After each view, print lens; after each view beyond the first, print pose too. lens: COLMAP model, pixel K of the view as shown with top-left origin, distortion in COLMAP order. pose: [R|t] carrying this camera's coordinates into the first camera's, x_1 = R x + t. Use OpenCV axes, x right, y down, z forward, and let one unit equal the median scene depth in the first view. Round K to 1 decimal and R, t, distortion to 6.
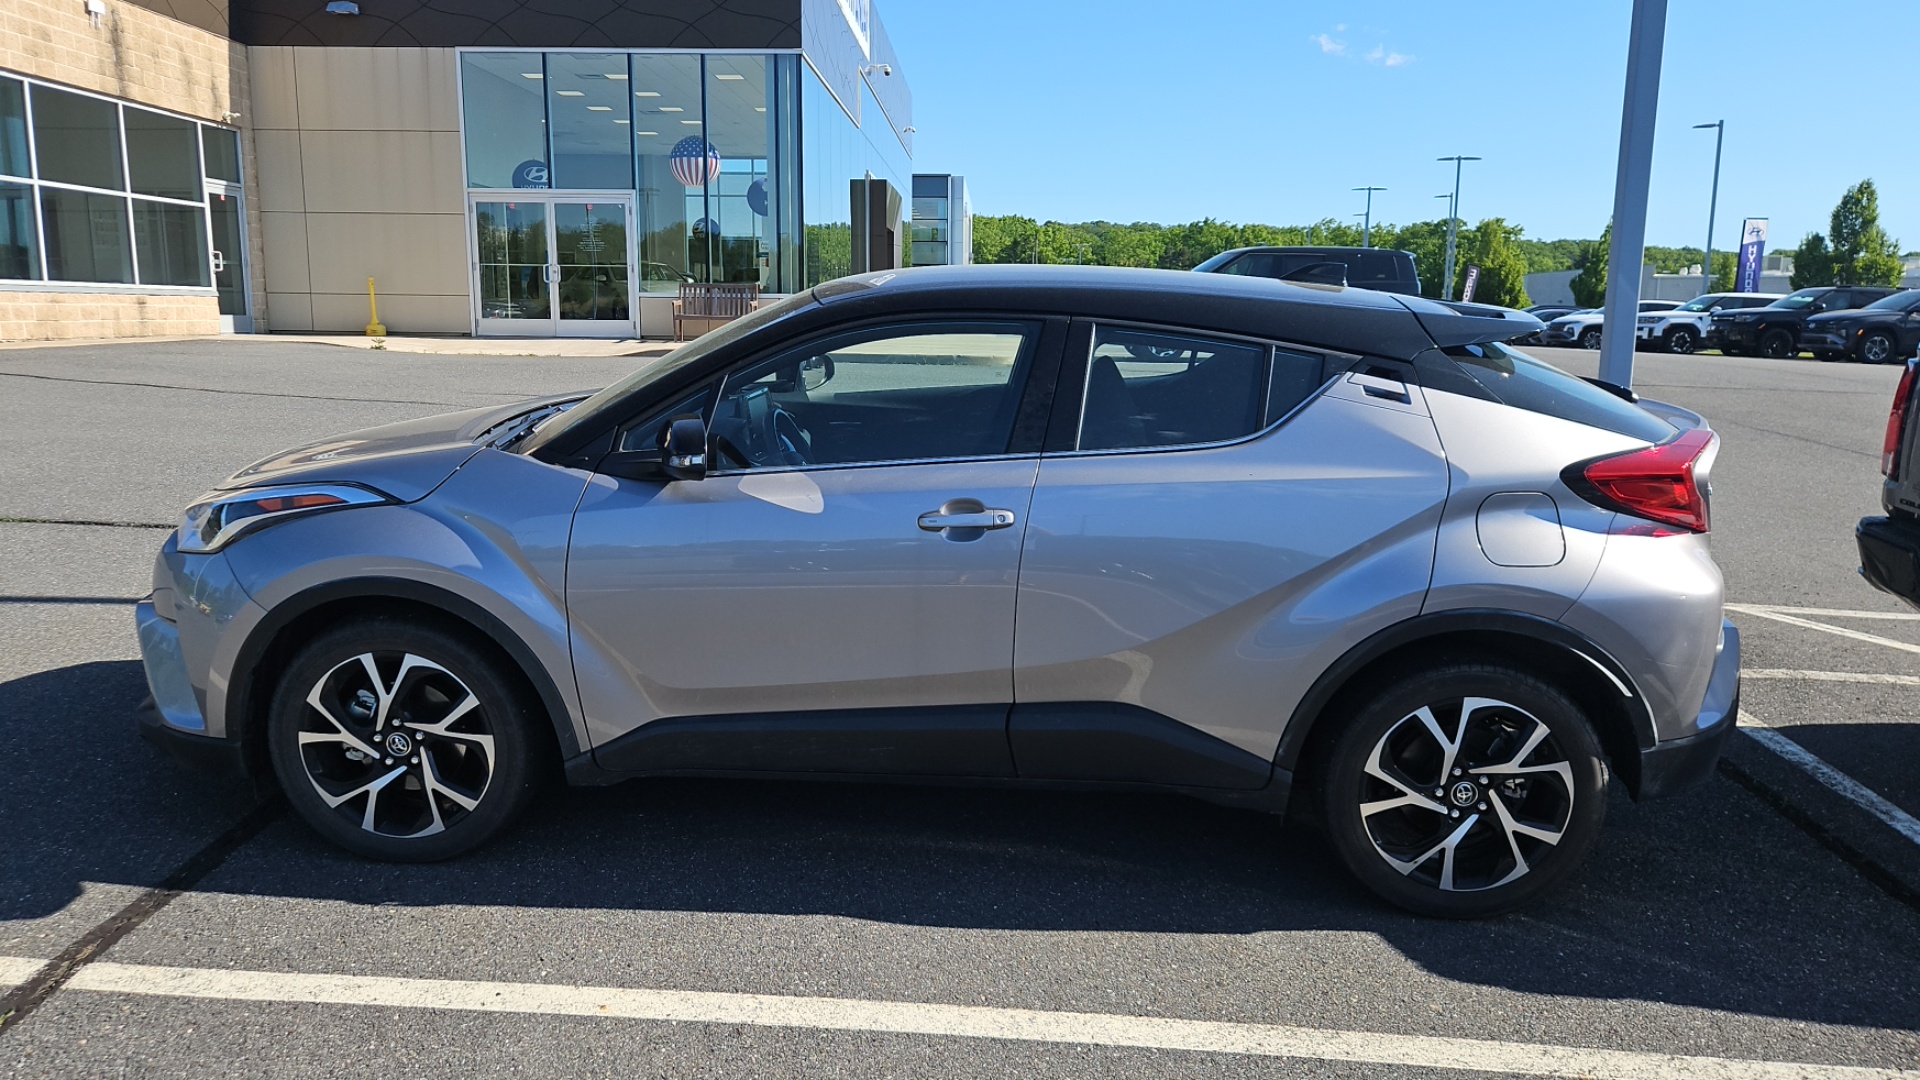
lens RADIAL K [[1500.1, 0, 960.0], [0, 1500.1, 540.0], [0, 0, 1]] dist [0.101974, -0.112387]
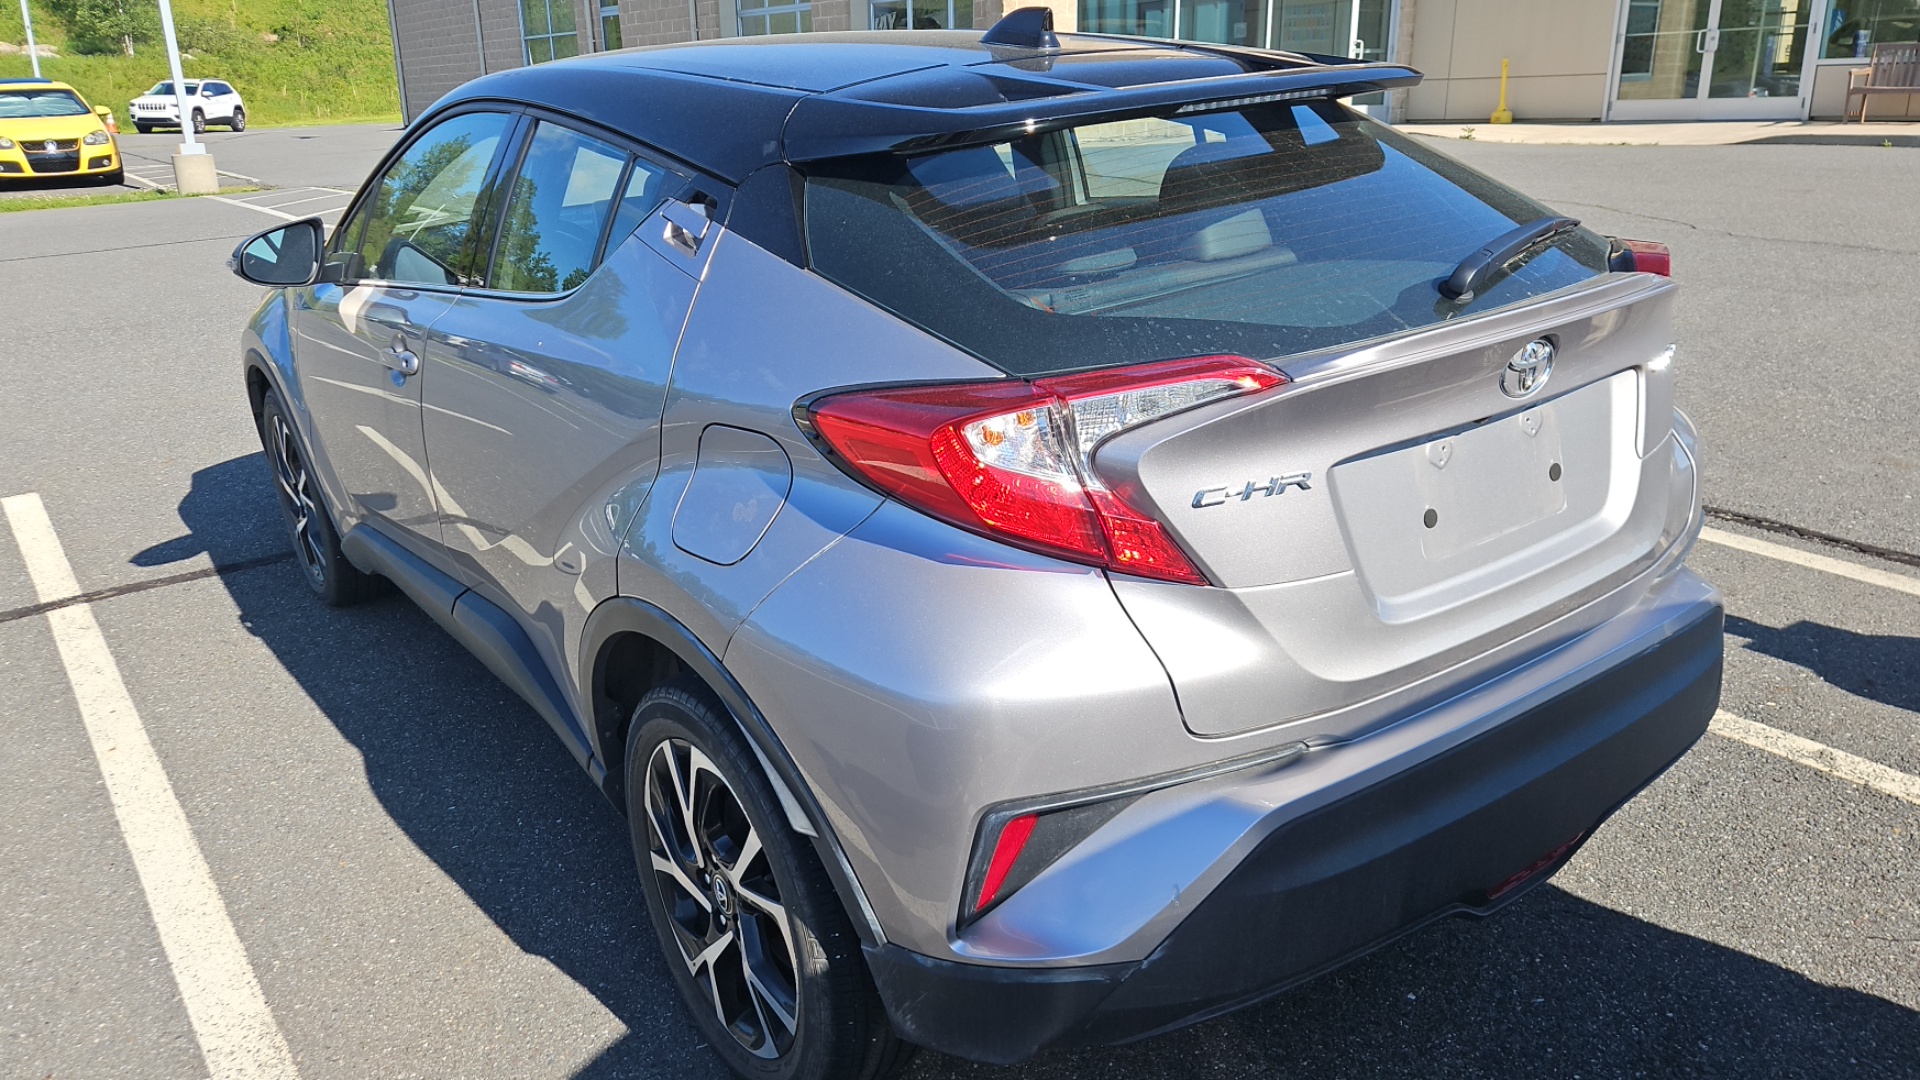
lens RADIAL K [[1500.1, 0, 960.0], [0, 1500.1, 540.0], [0, 0, 1]] dist [0.101974, -0.112387]
pose [[0.587009, 0.208034, -0.782395, 0.207403], [-0.100536, 0.977672, 0.184528, -0.024339], [0.803314, -0.029660, 0.594817, 0.174829]]
